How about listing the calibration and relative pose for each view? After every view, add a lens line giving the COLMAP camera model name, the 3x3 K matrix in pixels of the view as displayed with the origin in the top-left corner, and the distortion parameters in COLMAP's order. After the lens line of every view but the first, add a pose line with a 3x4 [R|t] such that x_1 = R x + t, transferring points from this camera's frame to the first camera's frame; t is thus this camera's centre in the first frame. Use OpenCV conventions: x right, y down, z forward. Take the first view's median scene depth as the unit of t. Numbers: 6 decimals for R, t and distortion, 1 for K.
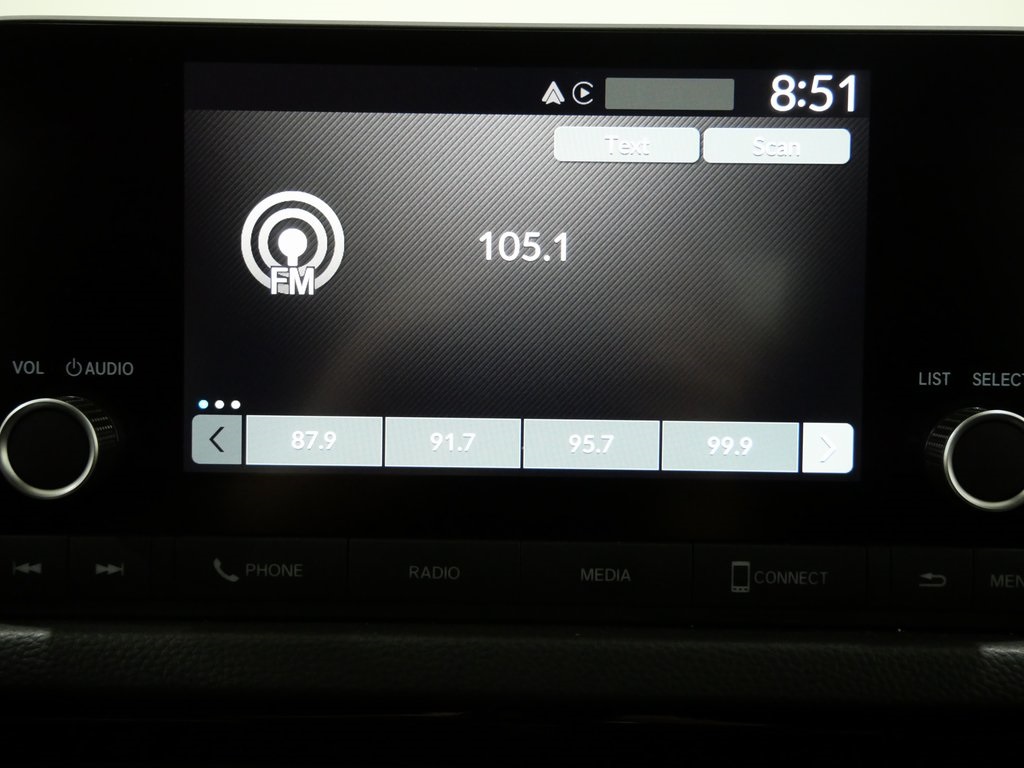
lens RADIAL K [[1233.5, 0, 512.0], [0, 1233.5, 384.0], [0, 0, 1]] dist [0.047352, 0.032059]
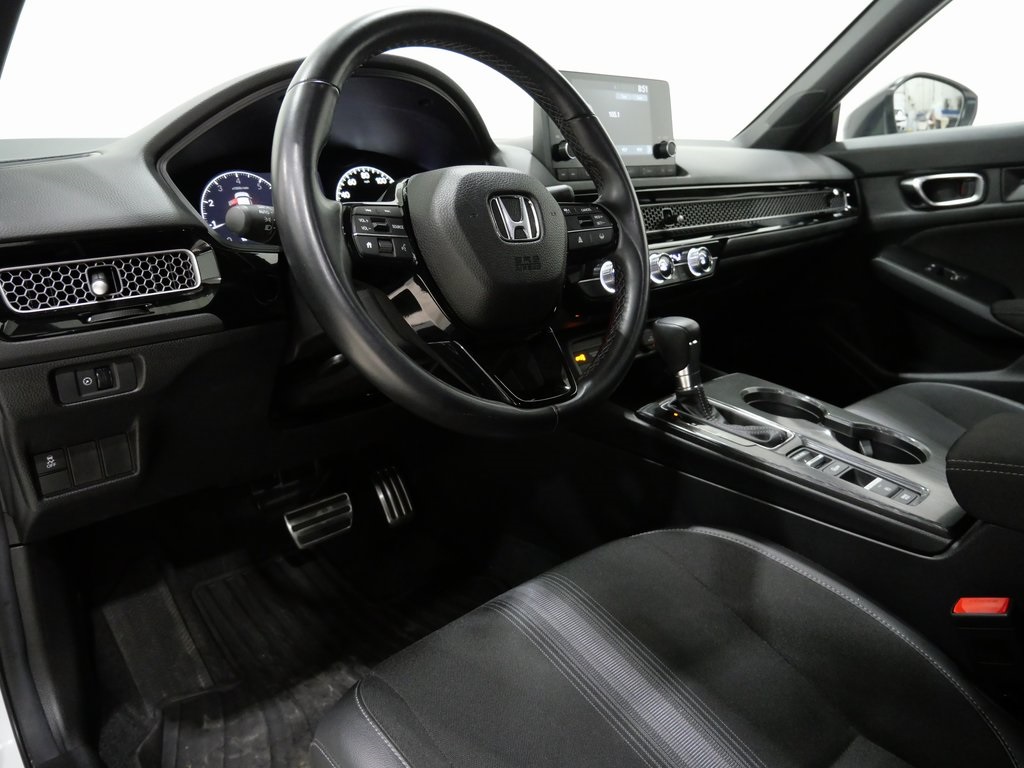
lens RADIAL K [[744.2, 0, 512.0], [0, 744.2, 384.0], [0, 0, 1]] dist [-0.042751, 0.010720]
pose [[0.727087, -0.223902, 0.649008, -2.841661], [0.132721, 0.973333, 0.187104, 0.400864], [-0.673594, -0.049904, 0.737415, -1.270702]]
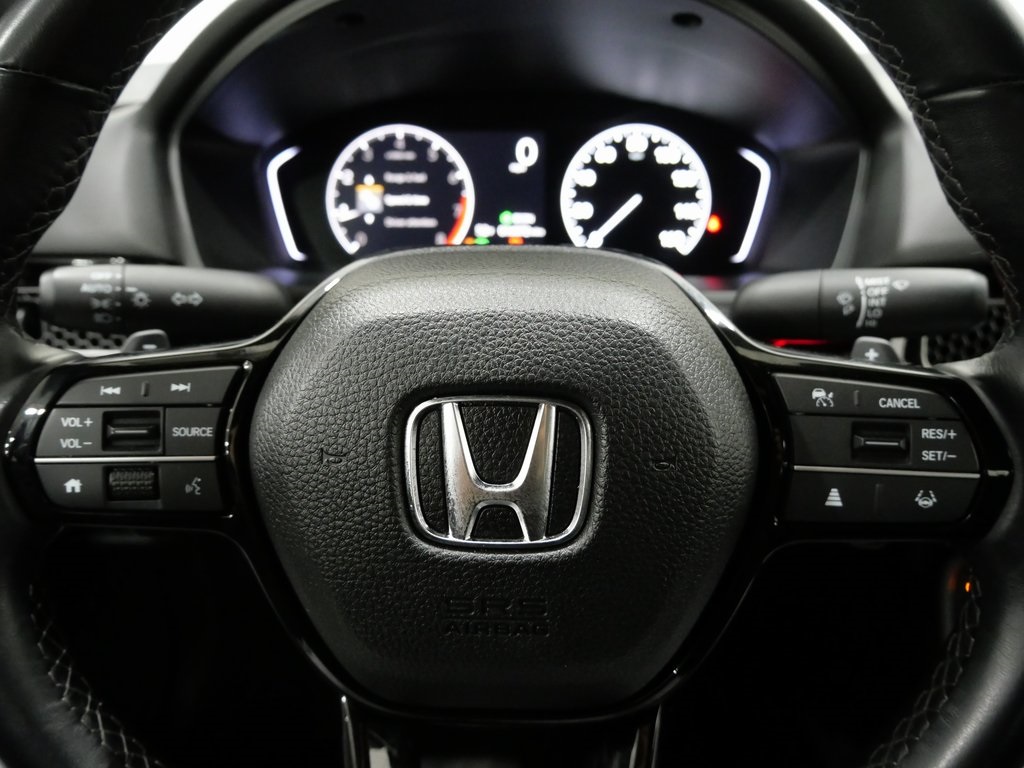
lens RADIAL K [[744.2, 0, 512.0], [0, 744.2, 384.0], [0, 0, 1]] dist [-0.042751, 0.010720]
pose [[0.999802, -0.003912, -0.019507, -1.290490], [0.009649, 0.952803, 0.303436, 0.046219], [0.017399, -0.303564, 0.952652, -0.300972]]
